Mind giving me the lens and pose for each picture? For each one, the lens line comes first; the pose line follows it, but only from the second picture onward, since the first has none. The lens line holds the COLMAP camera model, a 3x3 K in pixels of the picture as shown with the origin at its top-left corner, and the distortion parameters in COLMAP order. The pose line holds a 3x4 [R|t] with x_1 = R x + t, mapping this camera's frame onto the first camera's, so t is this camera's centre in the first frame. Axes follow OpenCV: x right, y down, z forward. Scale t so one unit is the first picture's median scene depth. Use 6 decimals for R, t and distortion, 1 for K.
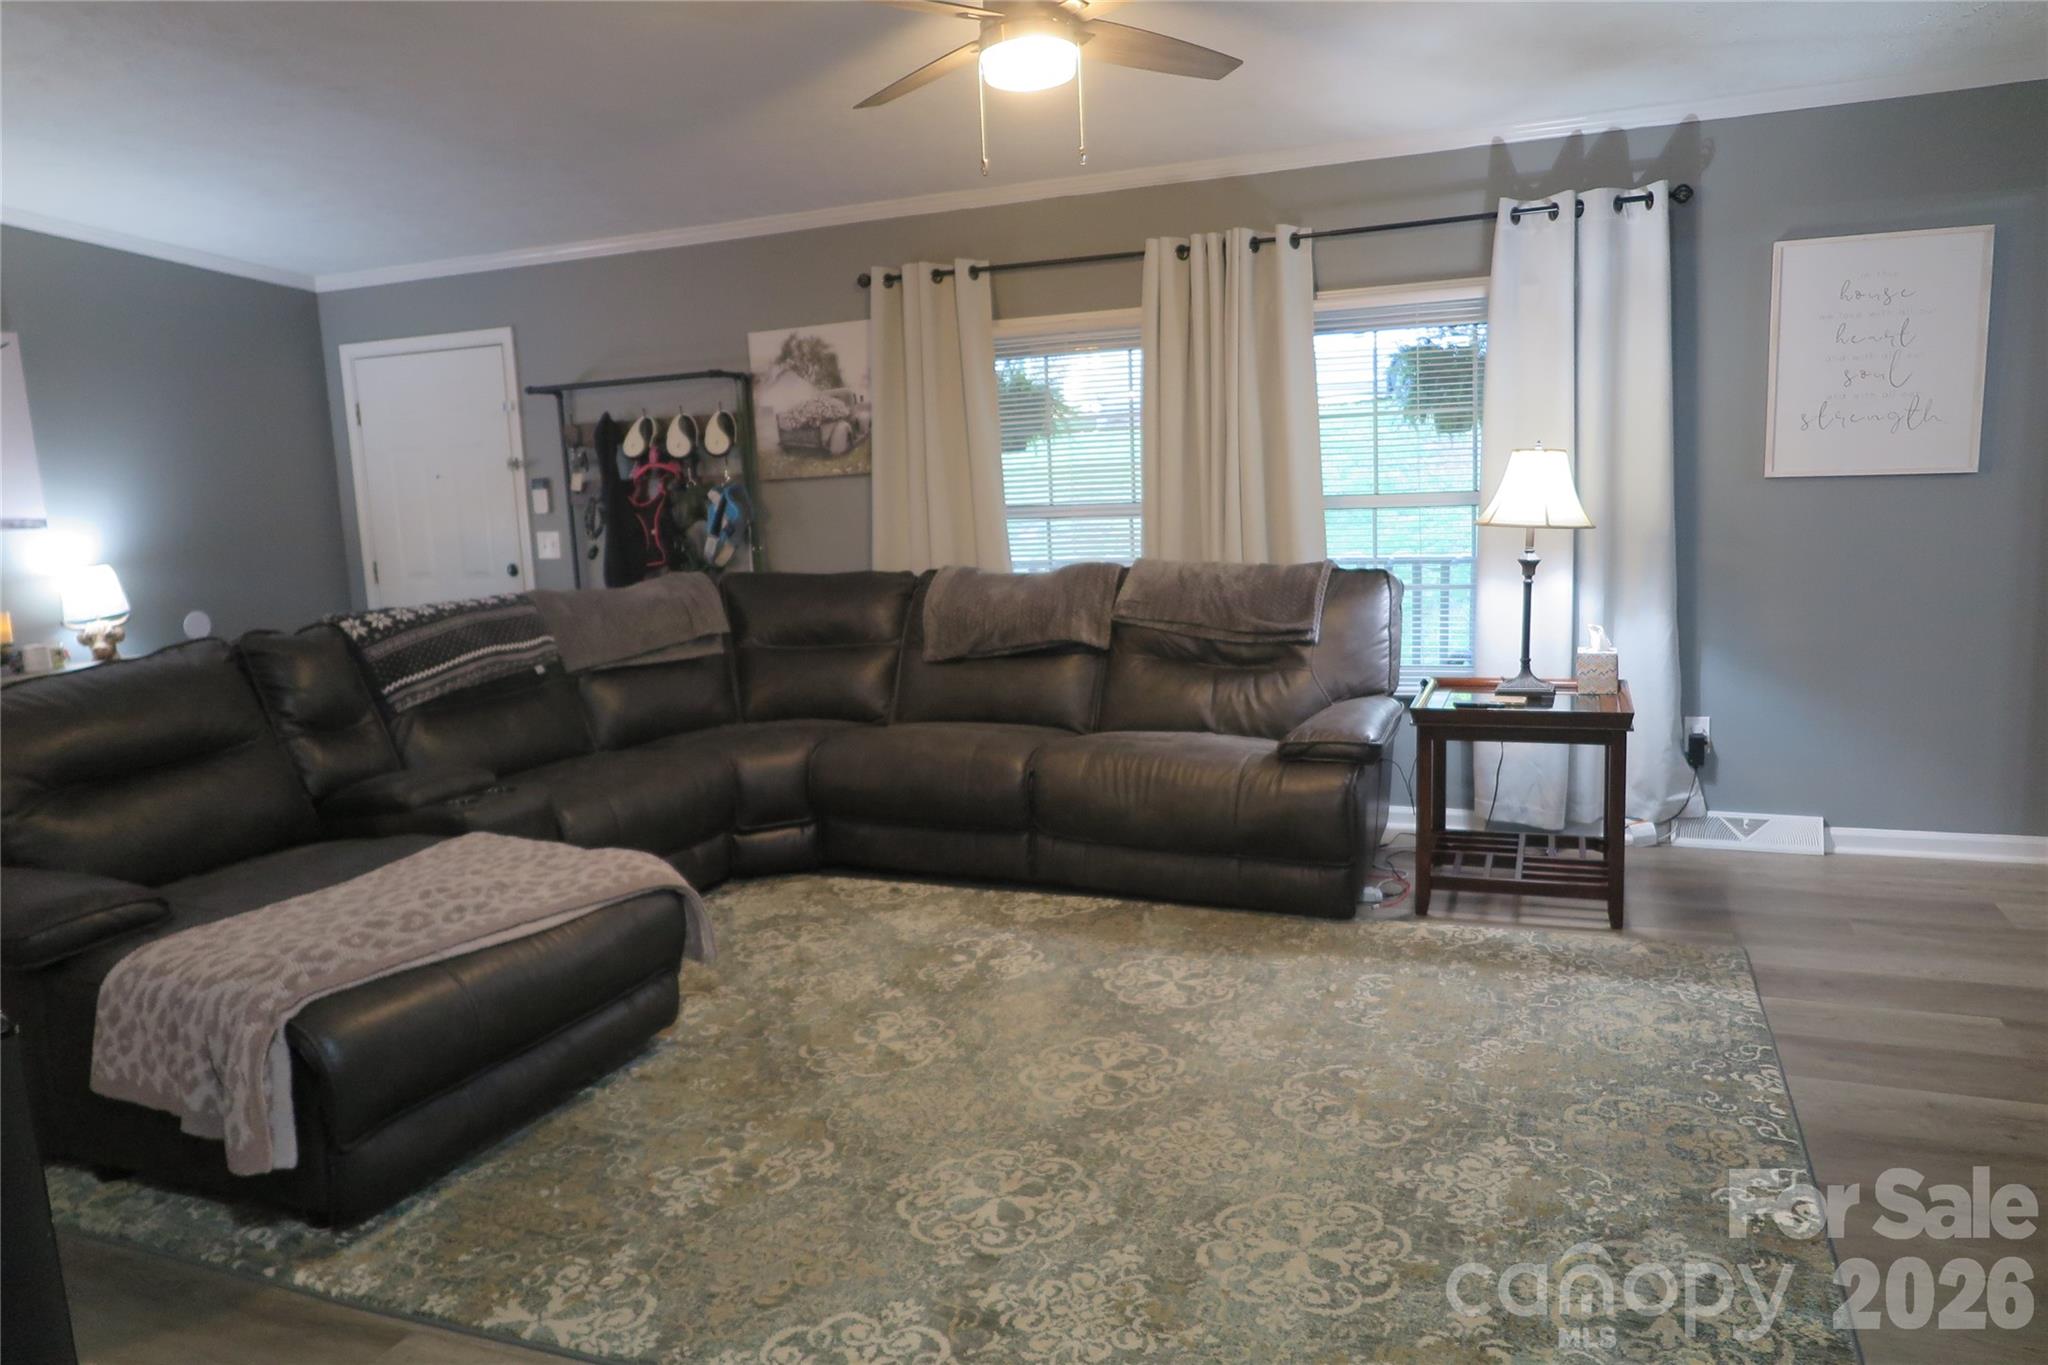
lens RADIAL K [[1442.5, 0, 1024.0], [0, 1442.5, 682.5], [0, 0, 1]] dist [0.021646, 0.005161]
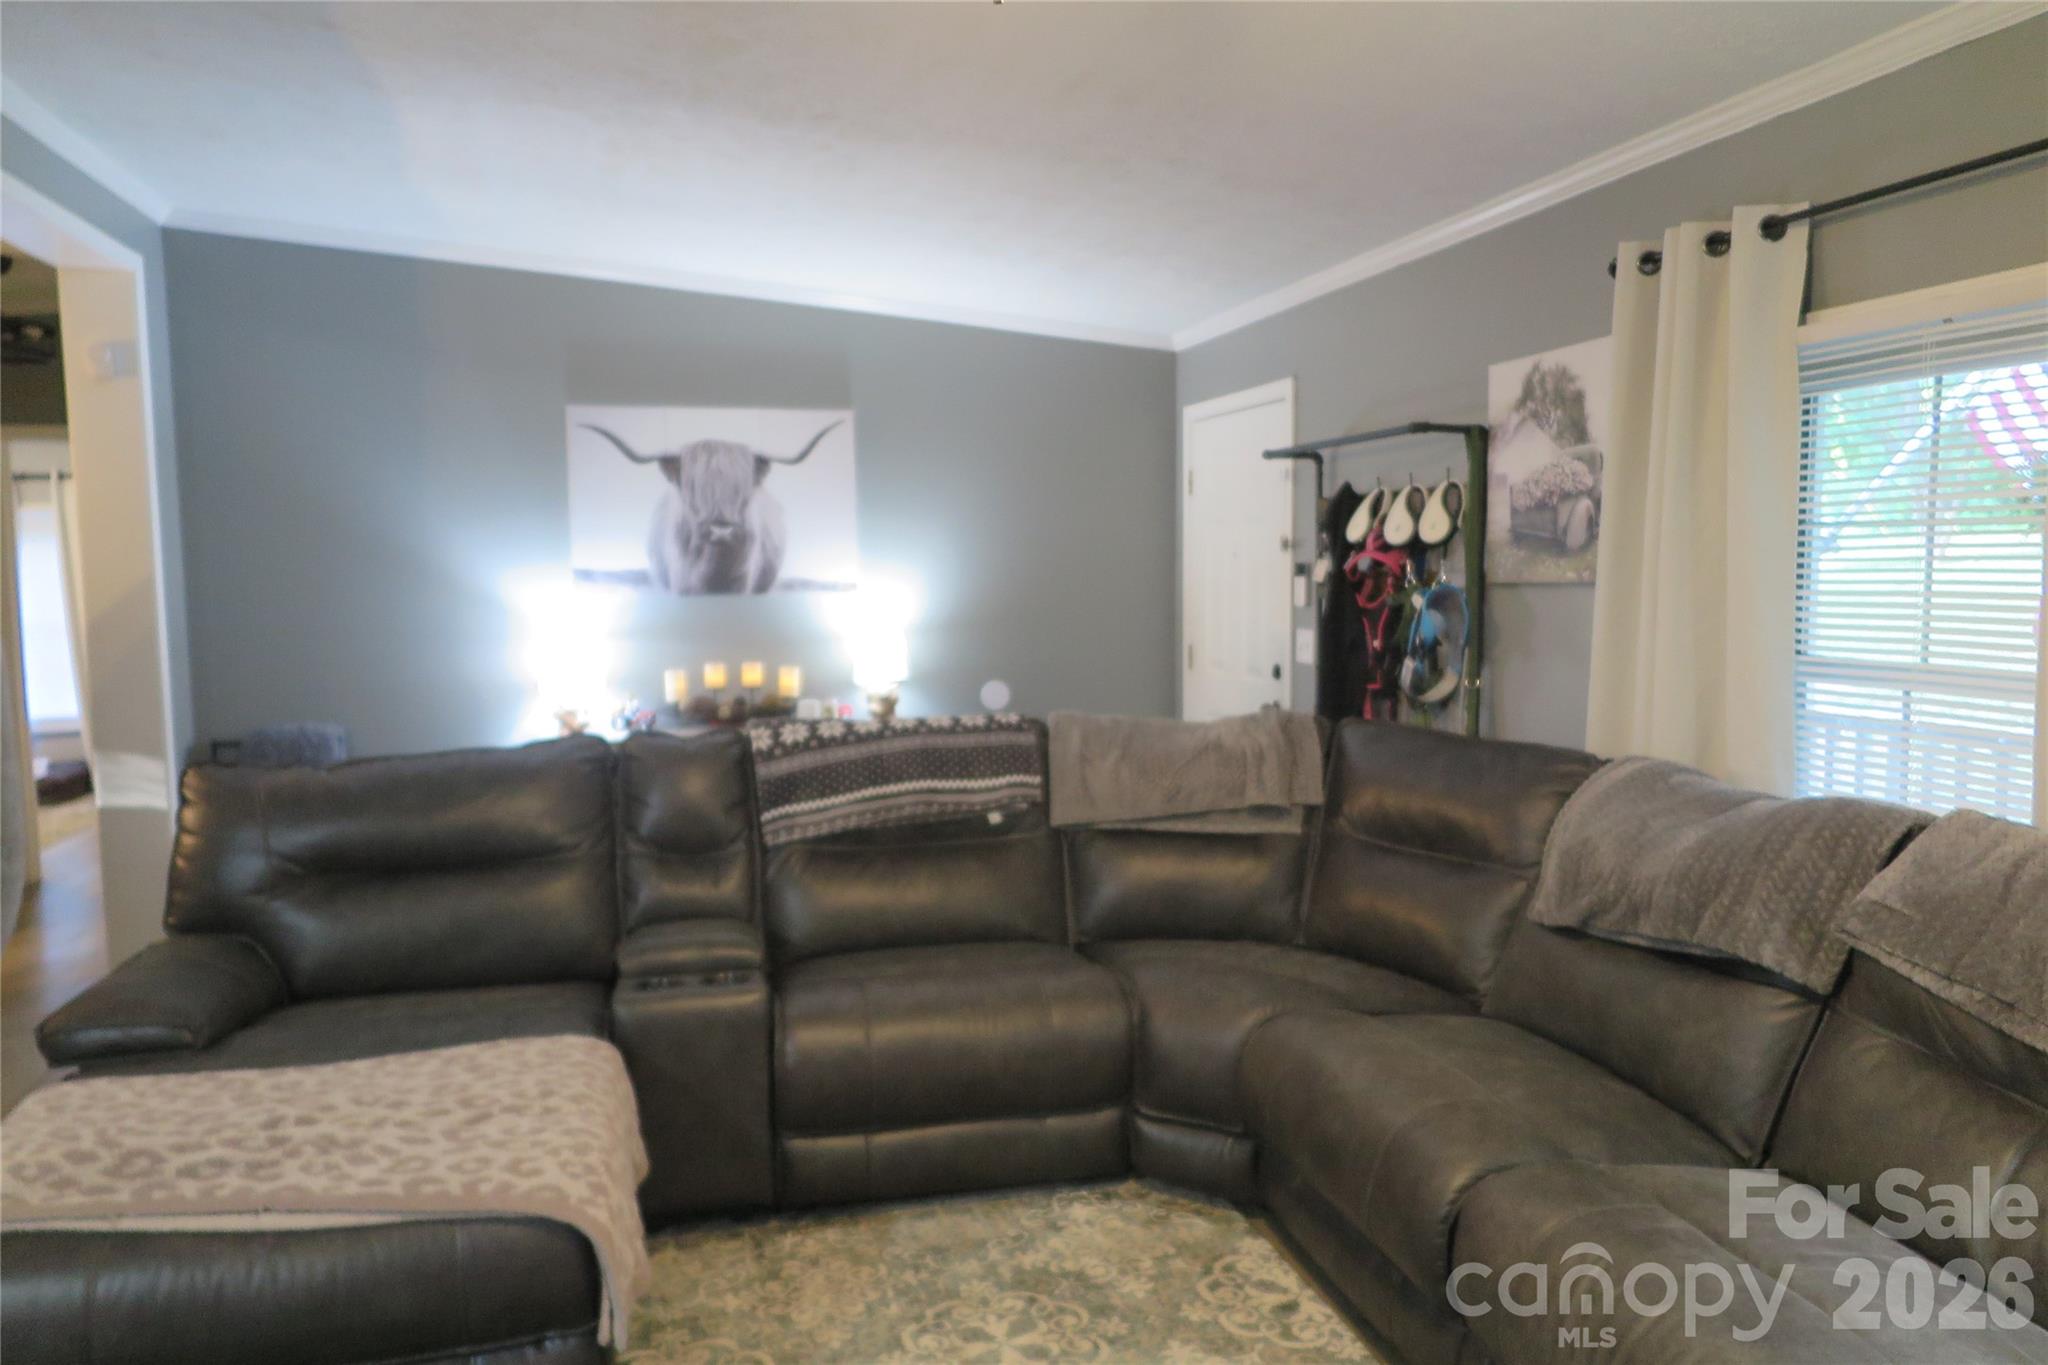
lens RADIAL K [[1442.5, 0, 1024.0], [0, 1442.5, 682.5], [0, 0, 1]] dist [0.021646, 0.005161]
pose [[0.618421, 0.111927, -0.777835, 0.220285], [-0.138962, 0.989782, 0.031943, -0.088896], [0.773463, 0.088336, 0.627656, 0.431063]]
